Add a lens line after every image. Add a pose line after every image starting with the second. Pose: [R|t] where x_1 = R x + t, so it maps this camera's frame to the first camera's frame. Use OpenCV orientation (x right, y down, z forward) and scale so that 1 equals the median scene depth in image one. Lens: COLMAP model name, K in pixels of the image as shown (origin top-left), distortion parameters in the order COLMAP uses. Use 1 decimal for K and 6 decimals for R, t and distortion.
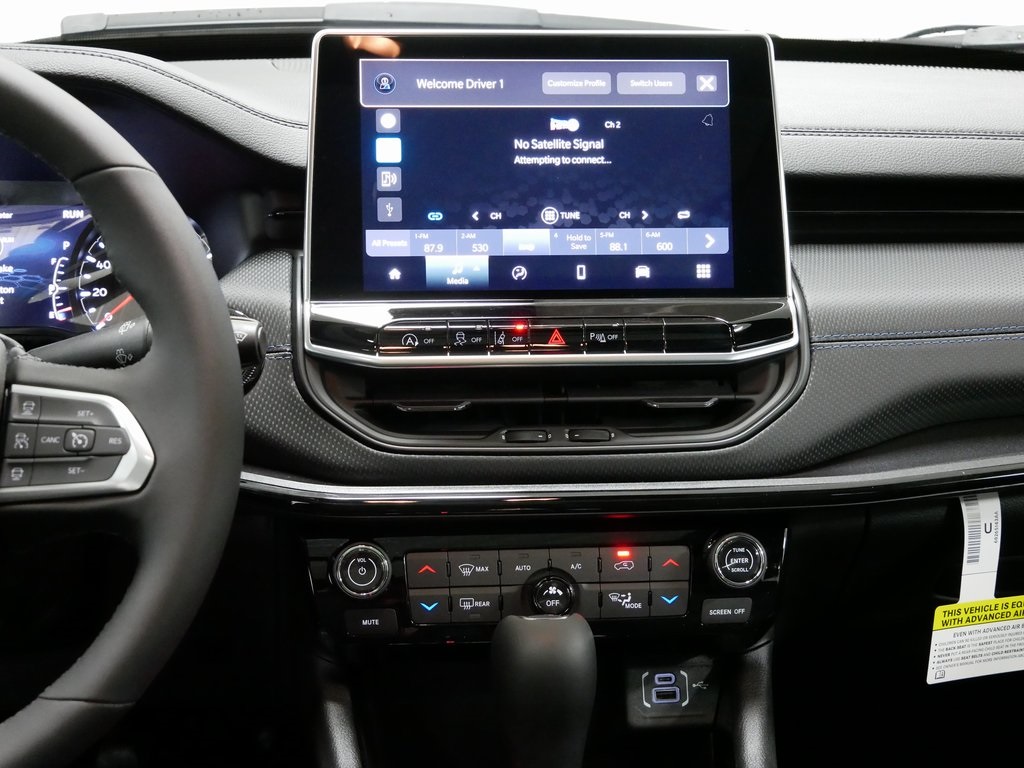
lens RADIAL K [[1699.1, 0, 503.2], [0, 1699.1, 383.1], [0, 0, 1]] dist [0.029573, 0.000000]
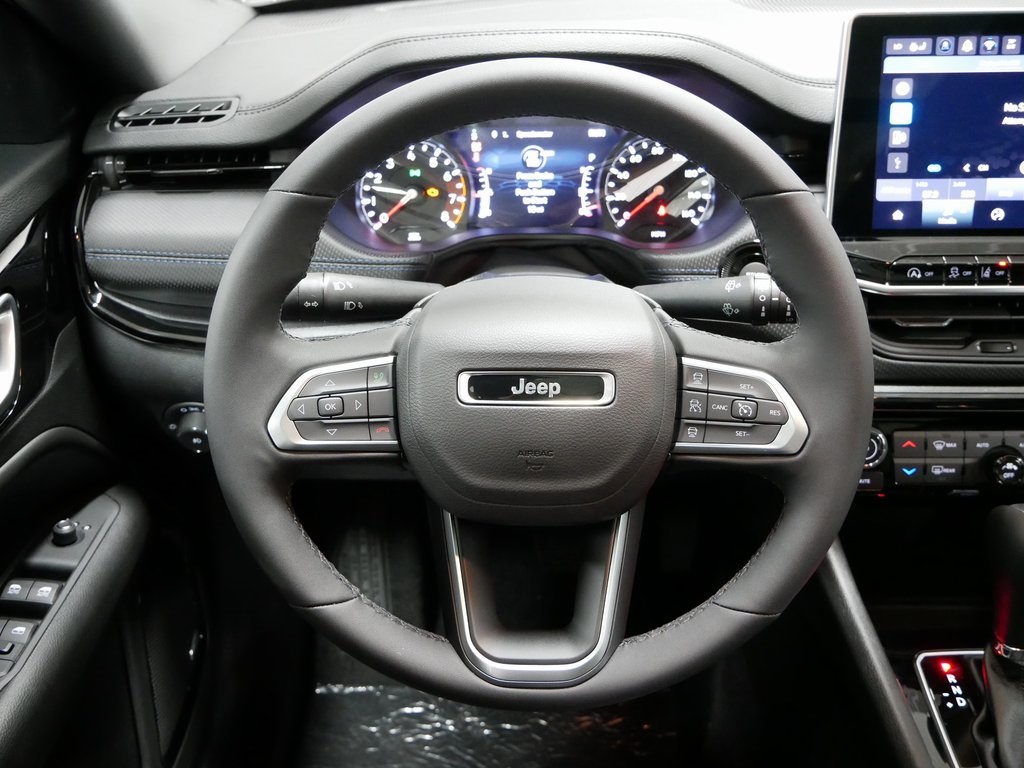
lens RADIAL K [[1090.0, 0, 514.3], [0, 1090.0, 381.6], [0, 0, 1]] dist [0.015737, 0.000000]
pose [[0.994508, 0.035290, -0.098534, -0.262808], [-0.008708, 0.966076, 0.258112, -0.151625], [0.104300, -0.255836, 0.961077, 0.154619]]
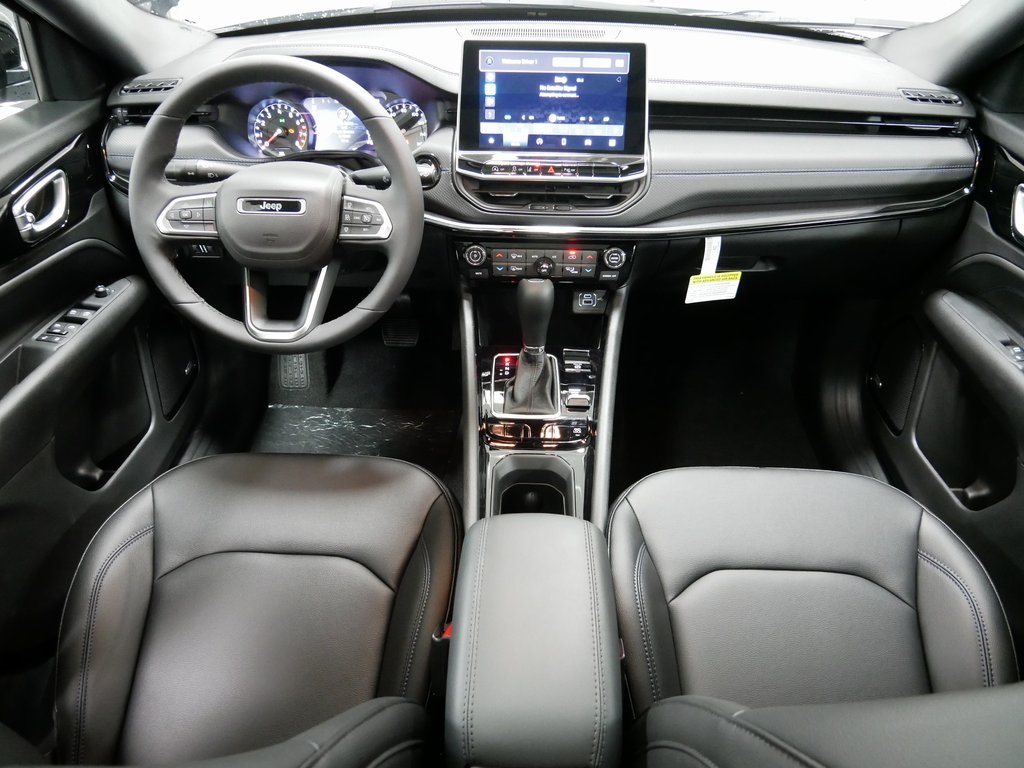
lens RADIAL K [[719.3, 0, 505.8], [0, 719.3, 374.4], [0, 0, 1]] dist [-0.042469, 0.016150]
pose [[0.991957, 0.070662, -0.105017, 0.097883], [-0.028409, 0.932789, 0.359303, -0.124482], [0.123348, -0.353429, 0.927293, -0.136607]]
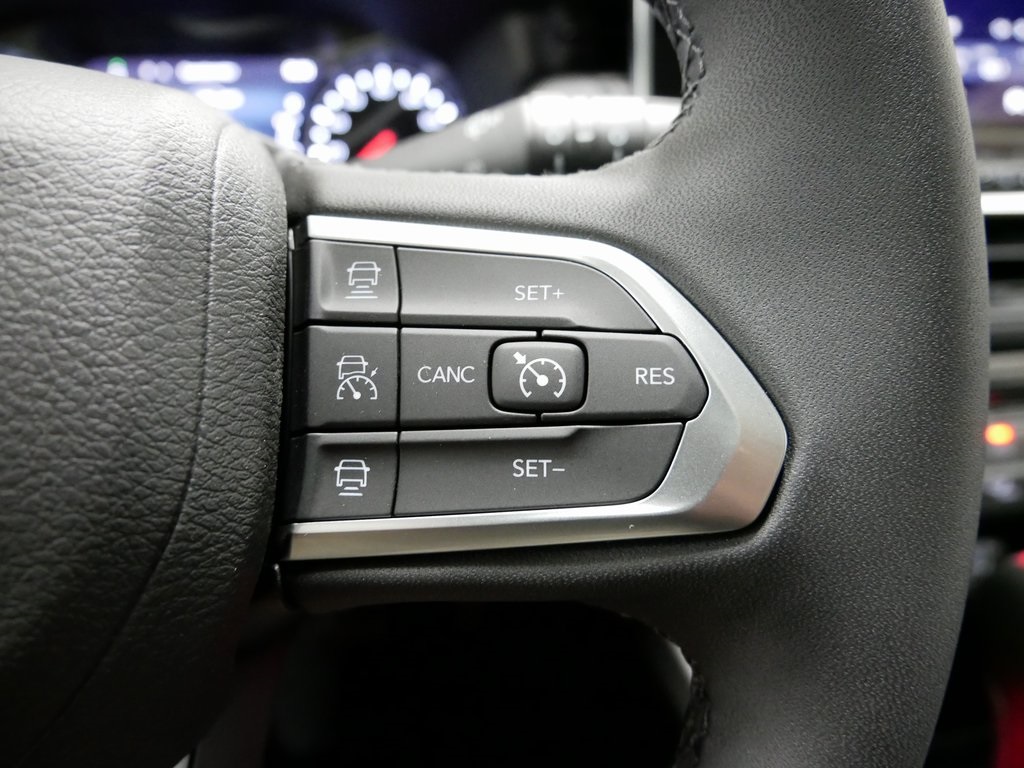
lens RADIAL K [[719.3, 0, 508.0], [0, 719.3, 384.8], [0, 0, 1]] dist [-0.042469, 0.016150]
pose [[0.996087, -0.034714, 0.081273, -0.205257], [0.020816, 0.985908, 0.165987, 0.009373], [-0.085890, -0.163646, 0.982773, 0.665276]]
